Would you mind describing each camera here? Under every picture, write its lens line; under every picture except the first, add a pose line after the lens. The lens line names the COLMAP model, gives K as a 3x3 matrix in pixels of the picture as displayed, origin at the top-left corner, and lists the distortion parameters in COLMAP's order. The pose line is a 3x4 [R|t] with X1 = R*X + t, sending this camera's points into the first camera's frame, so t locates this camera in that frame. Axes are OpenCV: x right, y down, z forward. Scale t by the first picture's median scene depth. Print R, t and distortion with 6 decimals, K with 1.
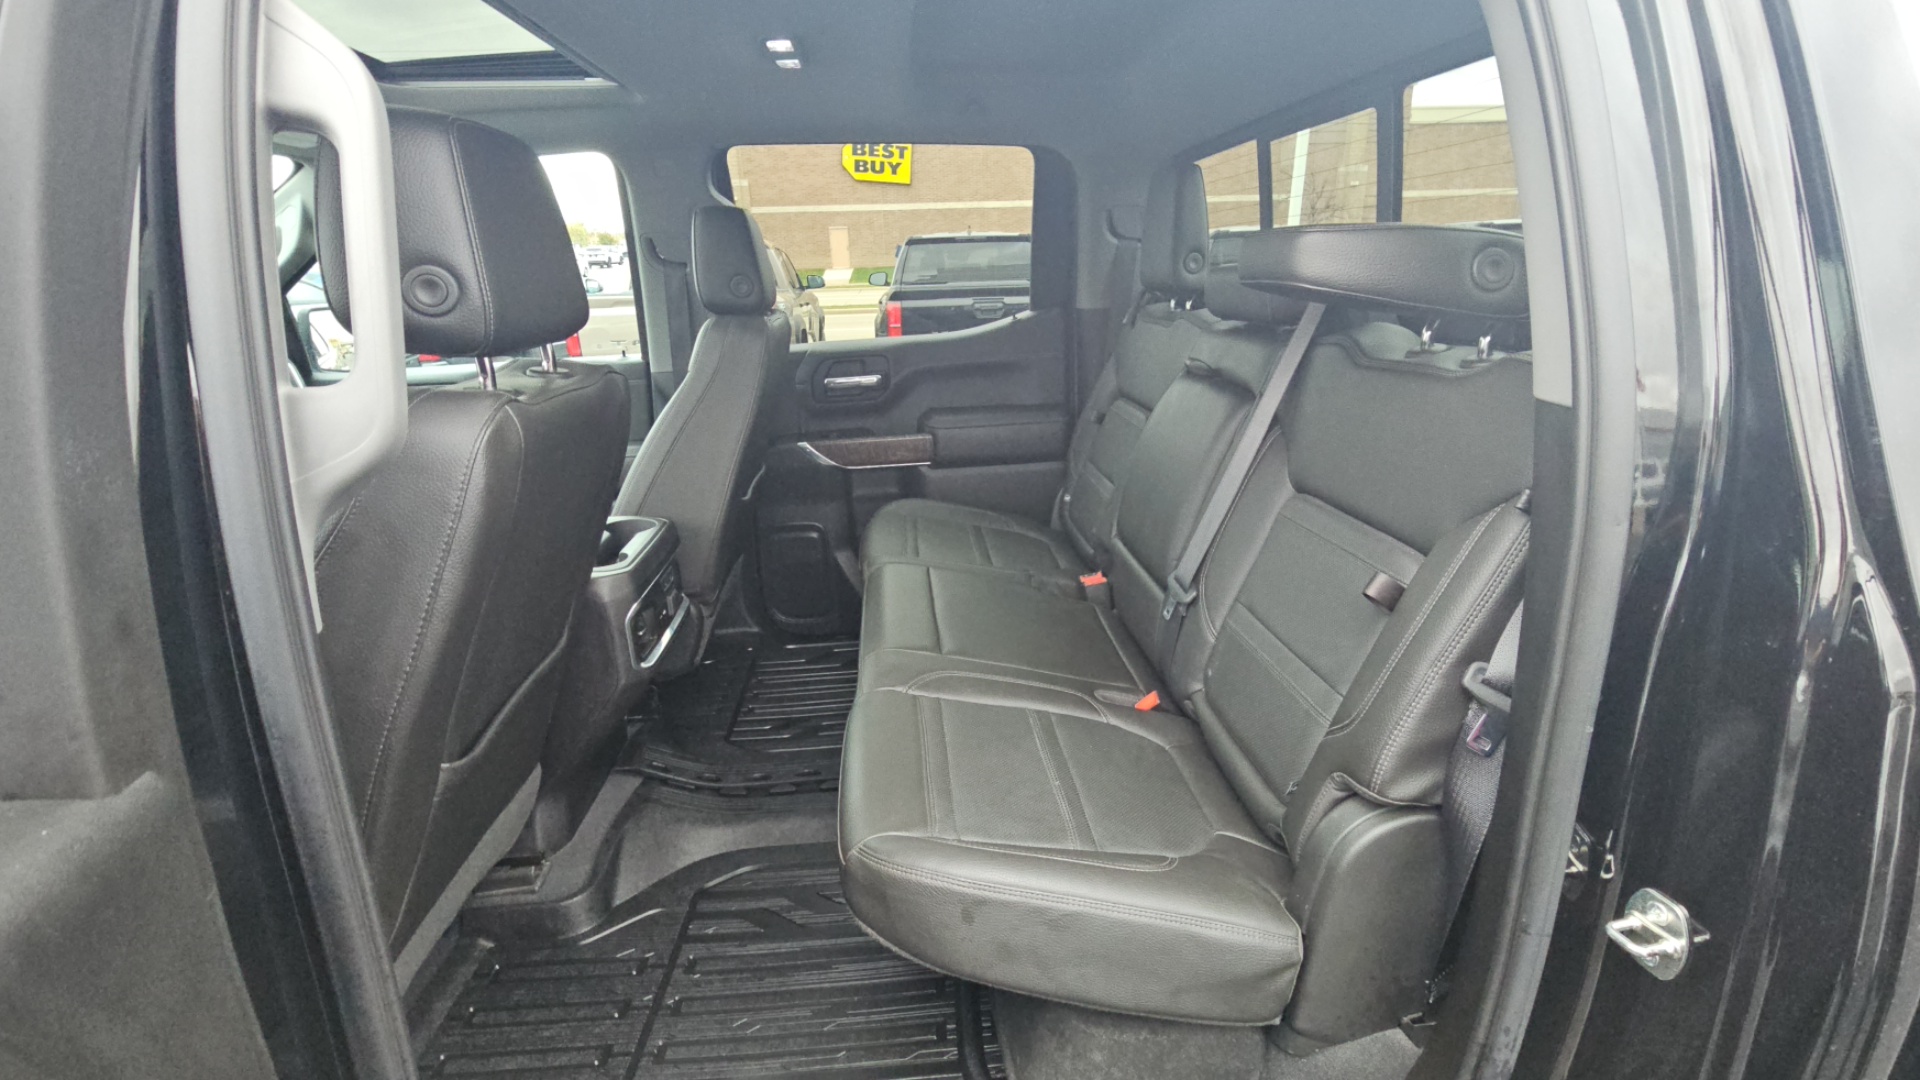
lens RADIAL K [[858.4, 0, 976.2], [0, 858.4, 549.8], [0, 0, 1]] dist [0.007280, -0.005274]
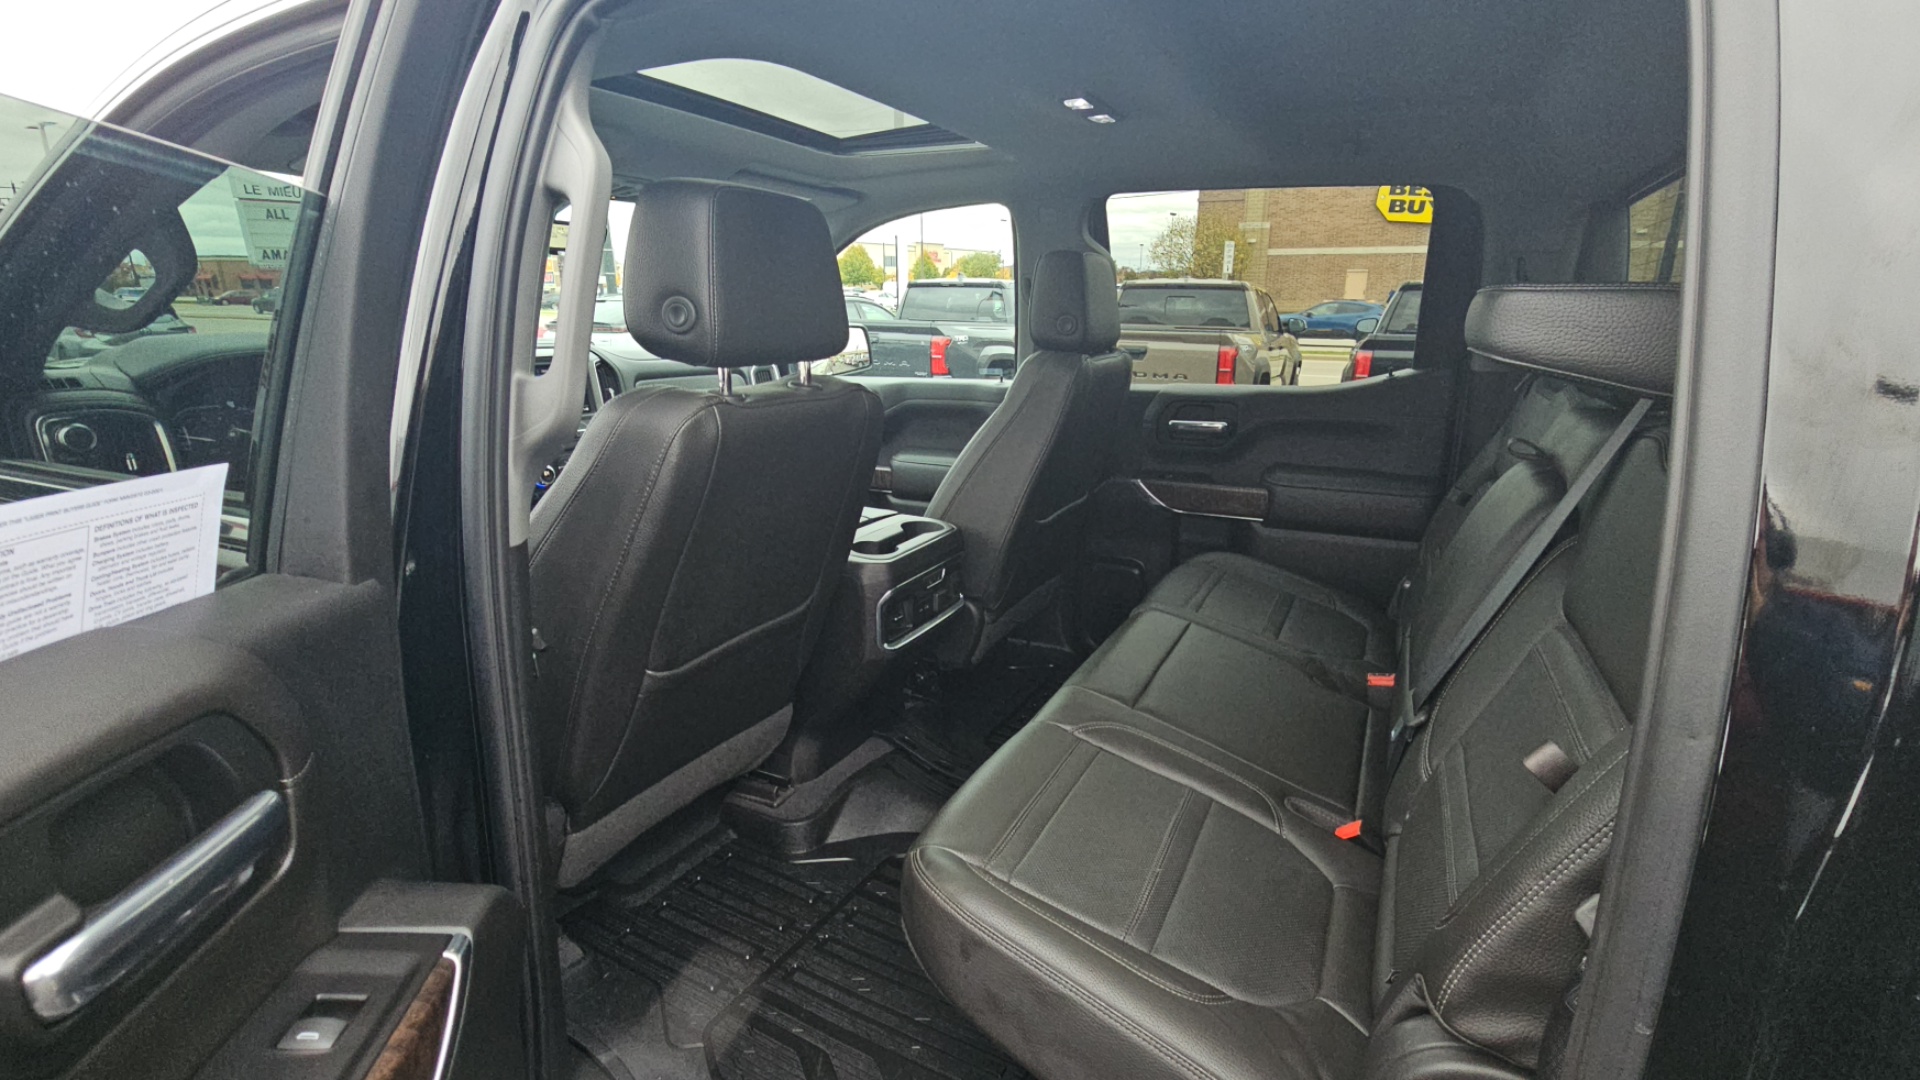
lens RADIAL K [[858.4, 0, 980.6], [0, 858.4, 547.0], [0, 0, 1]] dist [0.007280, -0.005274]
pose [[0.846900, 0.179695, -0.500470, 0.234191], [-0.202068, 0.979324, 0.009688, -0.027004], [0.491863, 0.092925, 0.865699, 0.054300]]
